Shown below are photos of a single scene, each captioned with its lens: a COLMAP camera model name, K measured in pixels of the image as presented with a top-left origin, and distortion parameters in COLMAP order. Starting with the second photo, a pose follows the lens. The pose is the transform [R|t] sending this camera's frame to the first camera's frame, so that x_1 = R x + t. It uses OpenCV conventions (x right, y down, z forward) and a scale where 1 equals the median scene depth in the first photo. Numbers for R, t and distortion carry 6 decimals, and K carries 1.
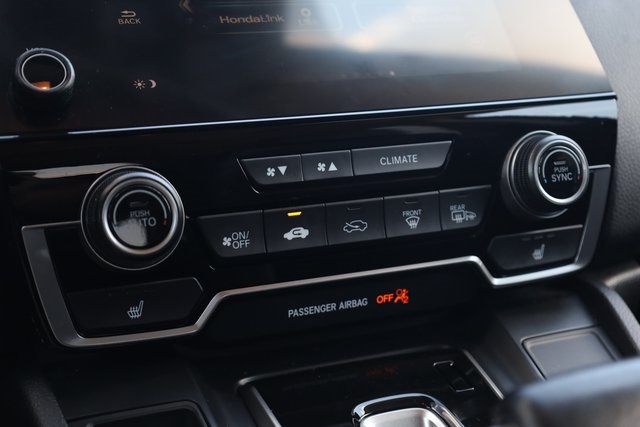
lens RADIAL K [[974.3, 0, 319.1], [0, 974.3, 214.7], [0, 0, 1]] dist [0.016852, 0.000000]
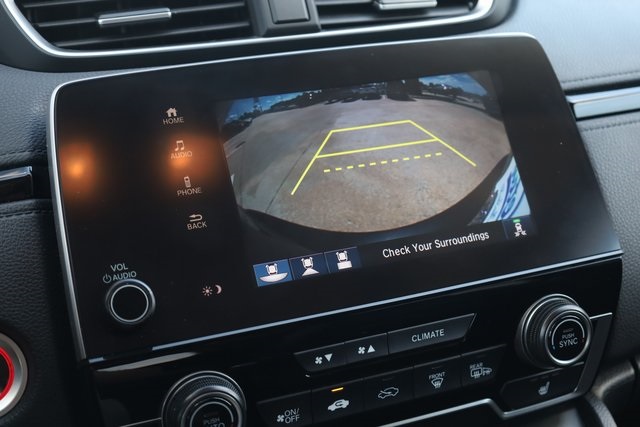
lens RADIAL K [[974.3, 0, 317.8], [0, 974.3, 212.3], [0, 0, 1]] dist [0.016852, 0.000000]
pose [[0.999673, 0.025204, -0.004224, -0.047166], [-0.023849, 0.979476, 0.200146, -0.424968], [0.009182, -0.199979, 0.979757, -0.103132]]
